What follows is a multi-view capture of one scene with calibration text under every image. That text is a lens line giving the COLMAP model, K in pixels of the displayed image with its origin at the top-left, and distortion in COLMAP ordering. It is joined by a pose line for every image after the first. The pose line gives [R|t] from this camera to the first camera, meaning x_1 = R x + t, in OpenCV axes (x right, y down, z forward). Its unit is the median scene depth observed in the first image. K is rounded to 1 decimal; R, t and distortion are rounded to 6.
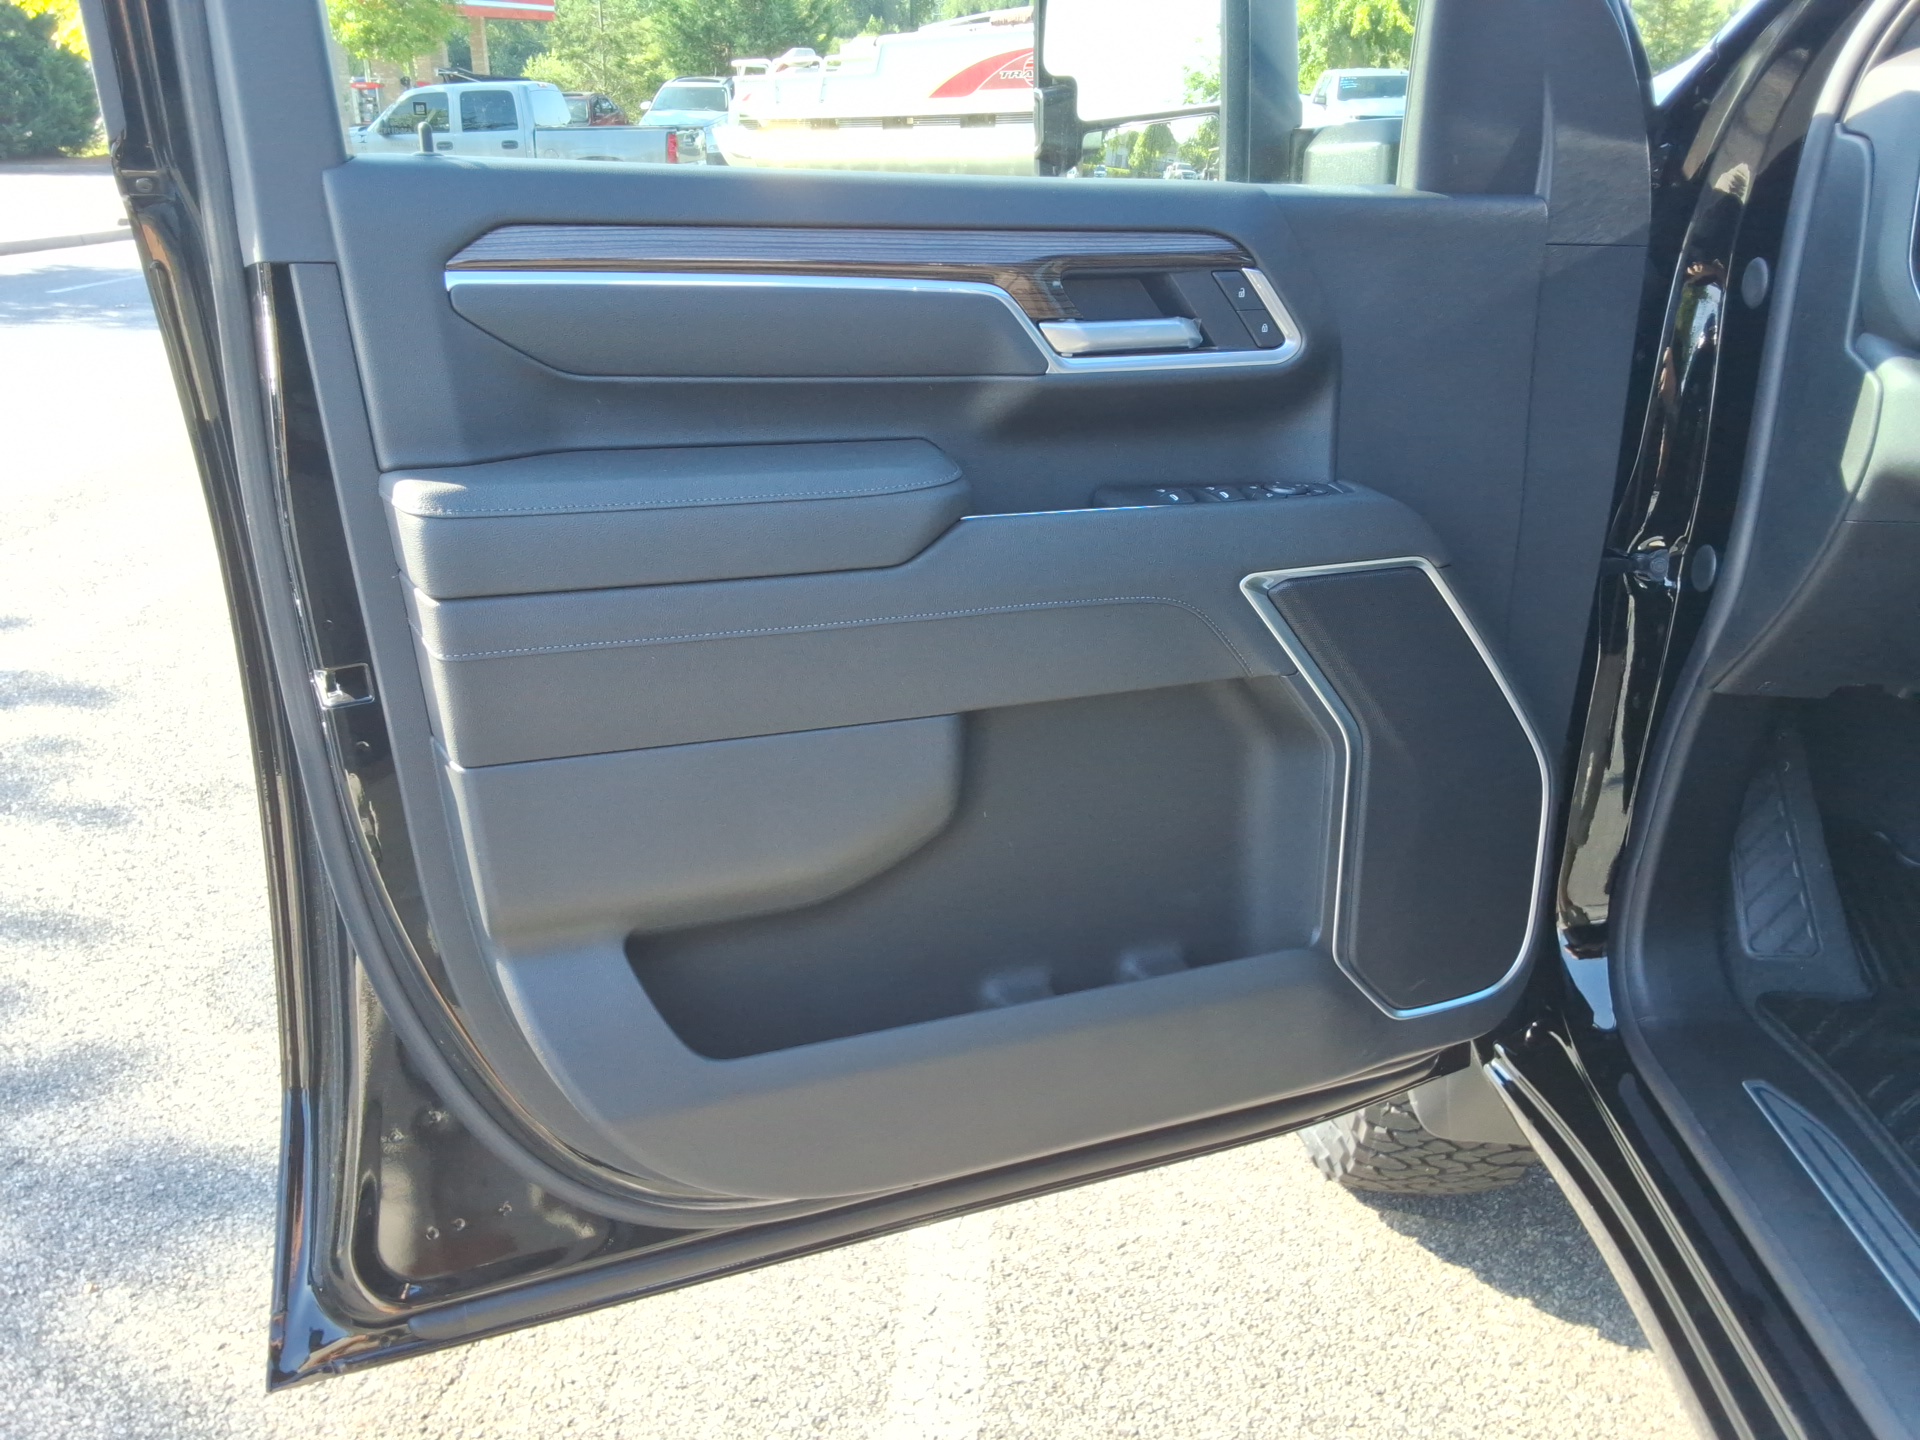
lens RADIAL K [[1546.7, 0, 971.4], [0, 1546.7, 713.9], [0, 0, 1]] dist [0.089261, -0.143441]
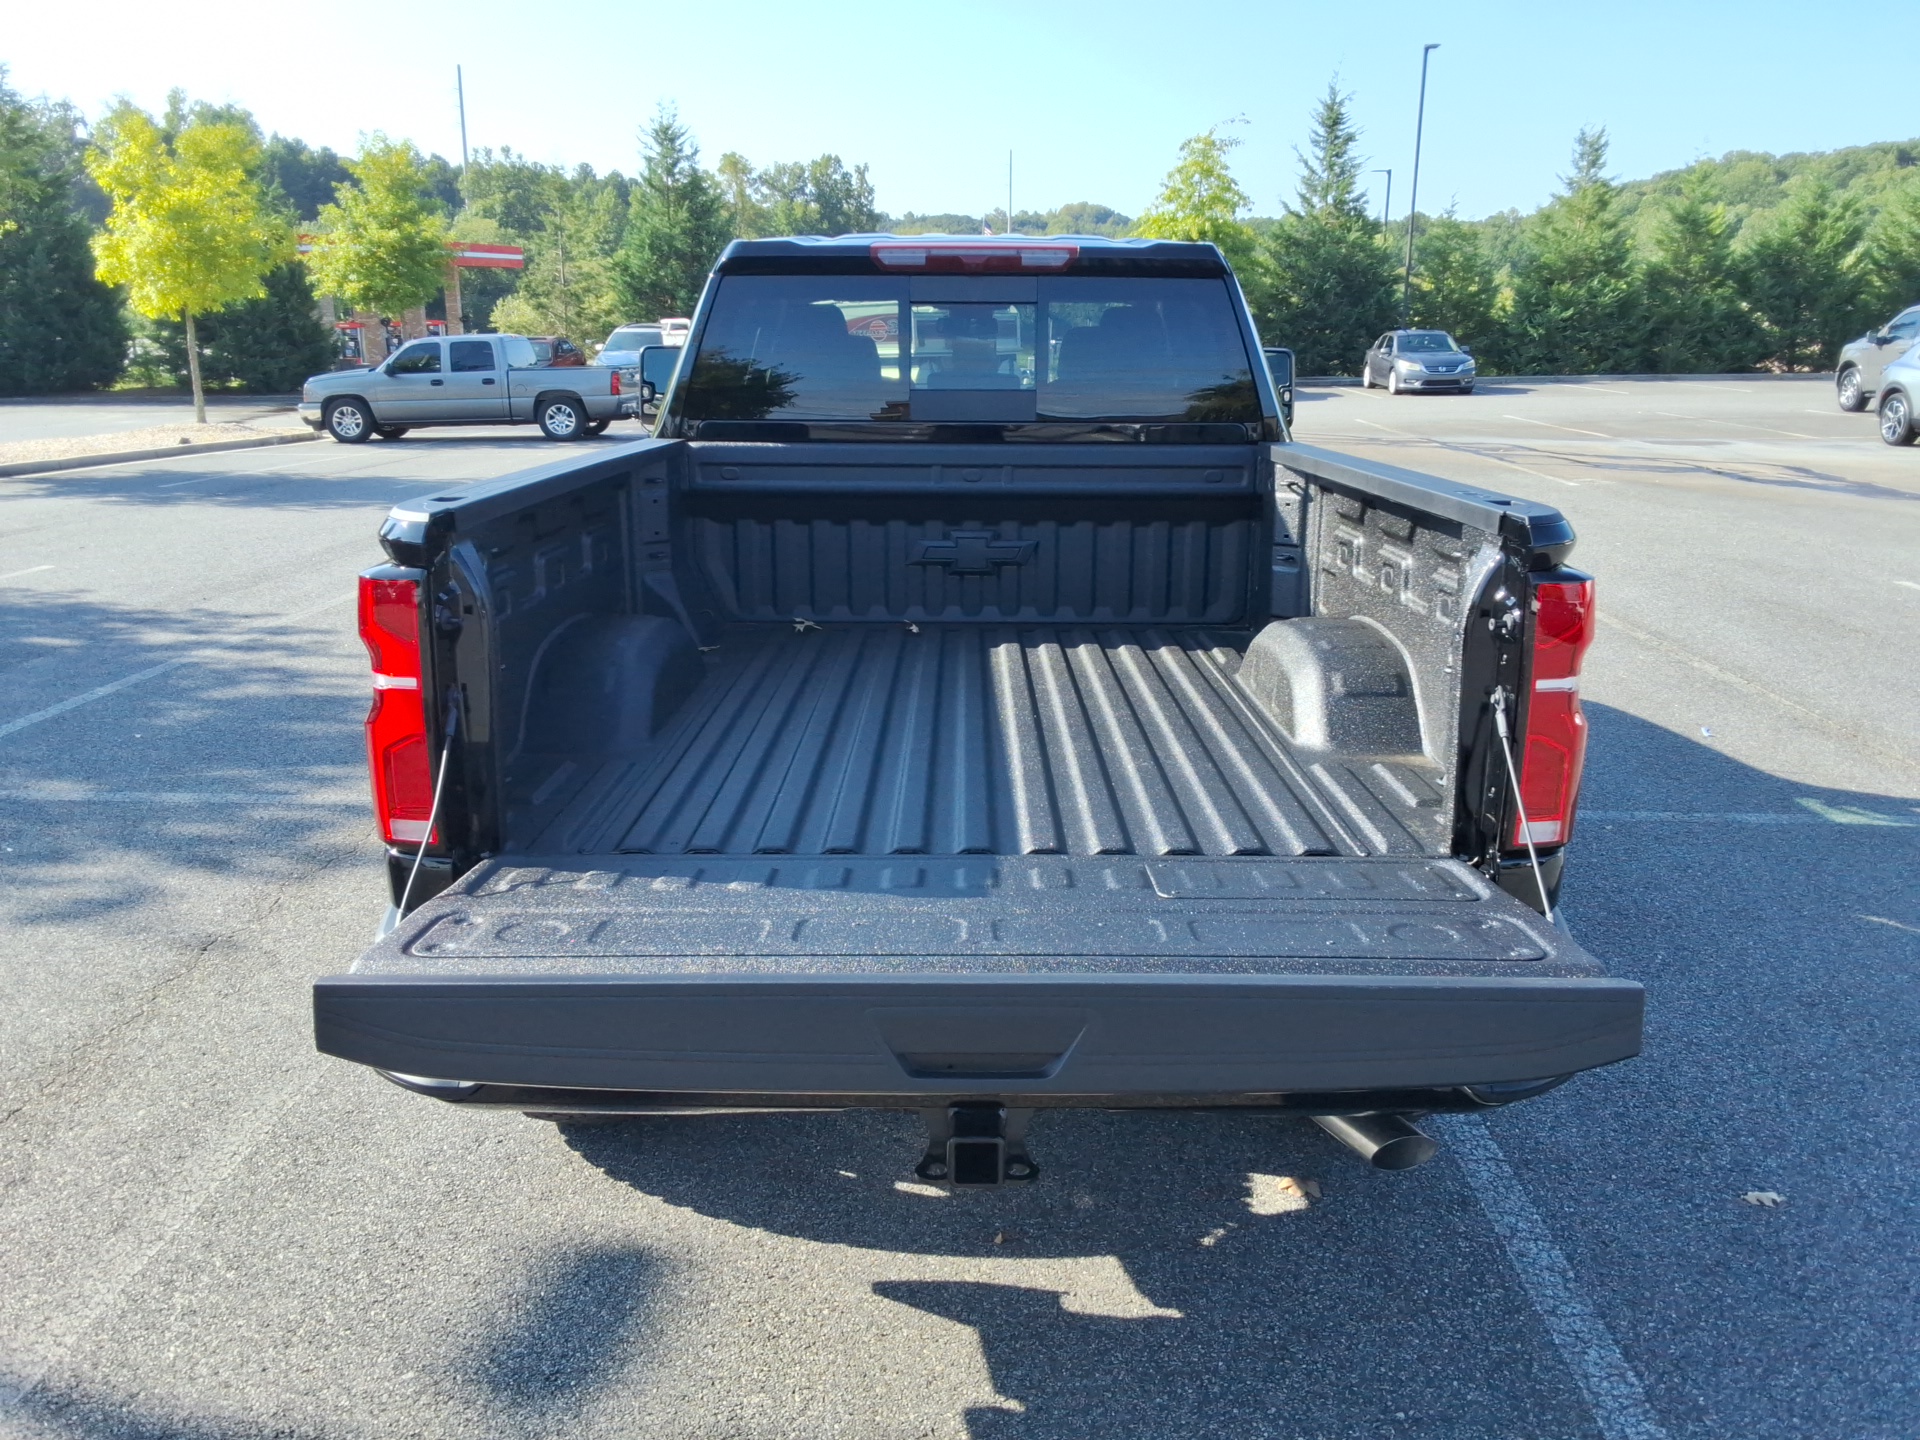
lens RADIAL K [[1521.1, 0, 978.8], [0, 1521.1, 719.2], [0, 0, 1]] dist [0.104606, -0.159248]
pose [[0.999245, -0.017987, 0.034451, 0.040584], [0.022172, 0.991880, -0.125226, 0.053940], [-0.031919, 0.125895, 0.991530, -0.157520]]
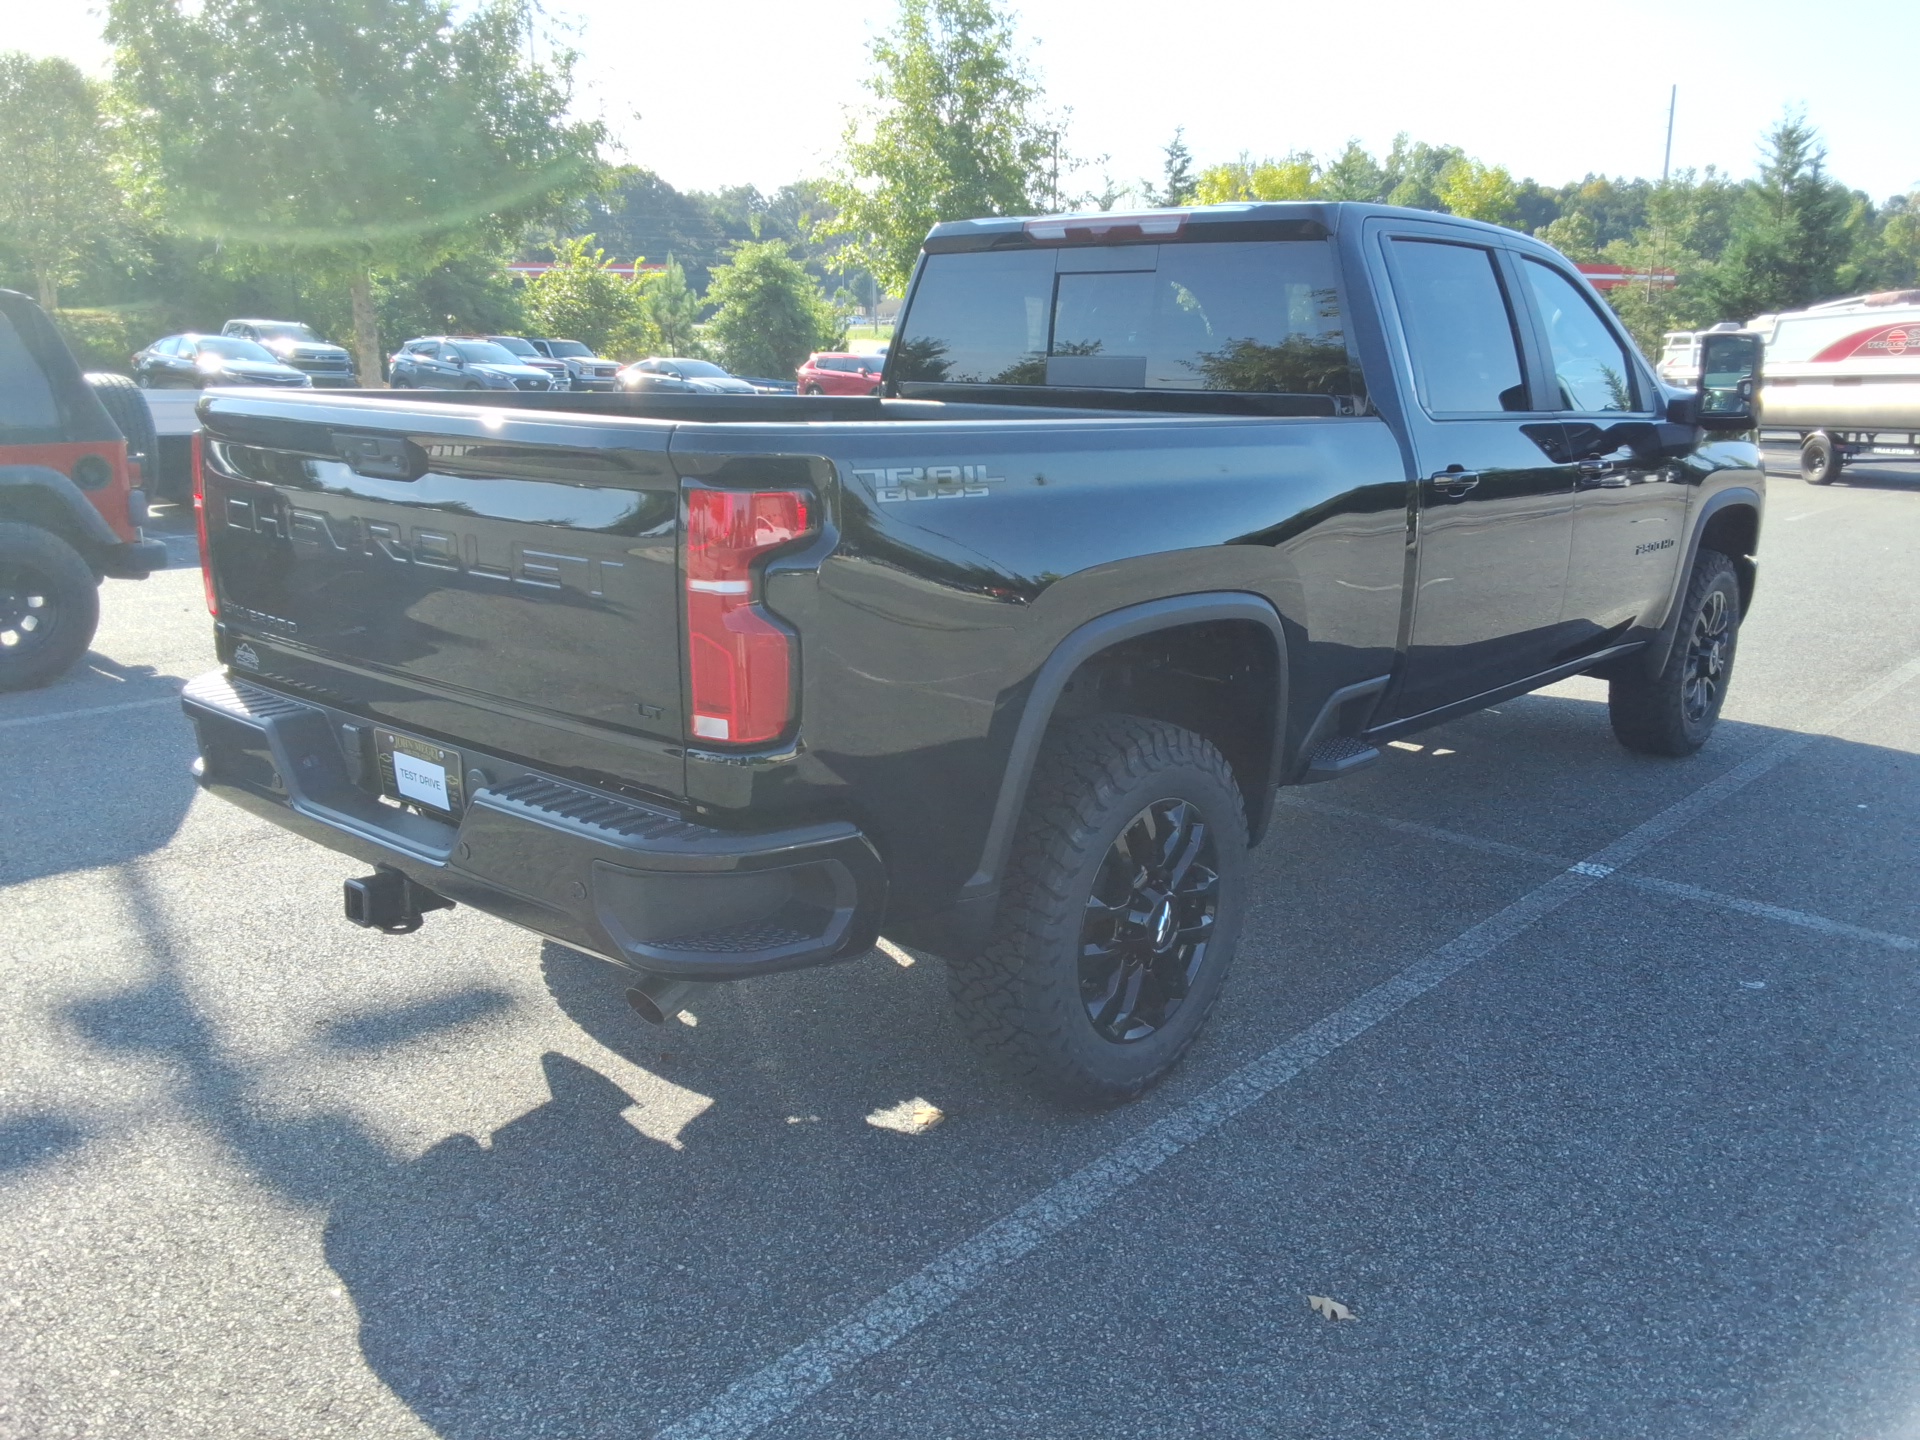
lens RADIAL K [[1521.1, 0, 978.8], [0, 1521.1, 719.2], [0, 0, 1]] dist [0.104606, -0.159248]
pose [[0.786828, 0.142685, -0.600452, 0.120572], [-0.227788, 0.971357, -0.067669, 0.052541], [0.573597, 0.190020, 0.796793, -0.140223]]
